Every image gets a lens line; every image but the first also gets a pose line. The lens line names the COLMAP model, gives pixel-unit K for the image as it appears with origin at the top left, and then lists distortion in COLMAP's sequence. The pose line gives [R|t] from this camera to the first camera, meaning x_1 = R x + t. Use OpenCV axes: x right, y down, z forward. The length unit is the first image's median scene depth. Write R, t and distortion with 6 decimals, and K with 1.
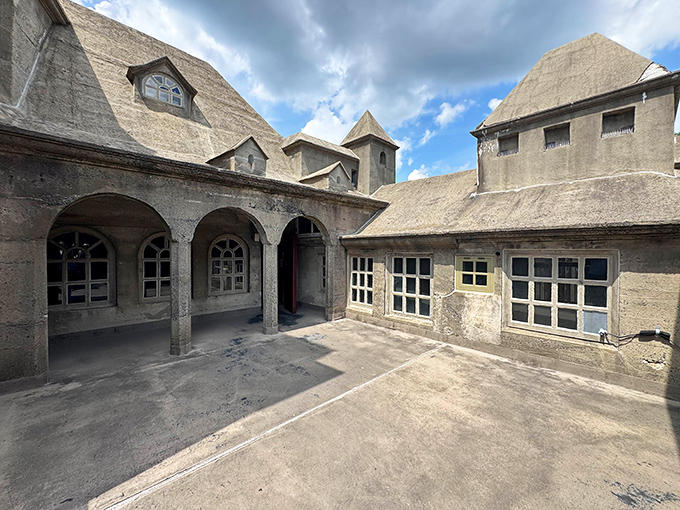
lens RADIAL K [[281.7, 0, 338.9], [0, 281.7, 249.9], [0, 0, 1]] dist [-0.009675, 0.001471]
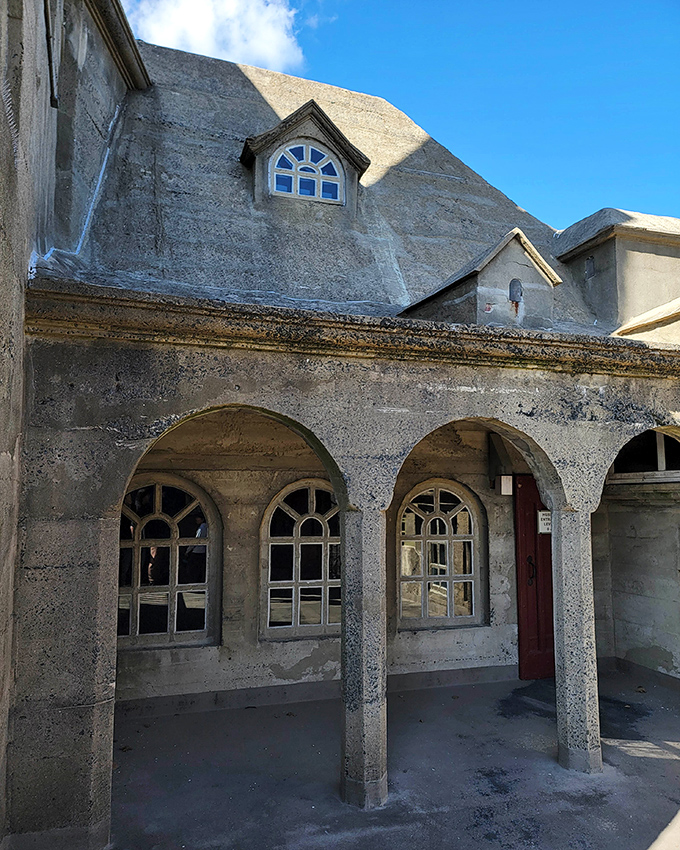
lens RADIAL K [[638.9, 0, 341.0], [0, 638.9, 430.8], [0, 0, 1]] dist [0.047660, -0.011492]
pose [[0.904016, -0.045821, -0.425036, -0.167290], [0.002843, 0.994862, -0.101205, -0.042059], [0.427489, 0.090282, 0.899501, 0.119297]]
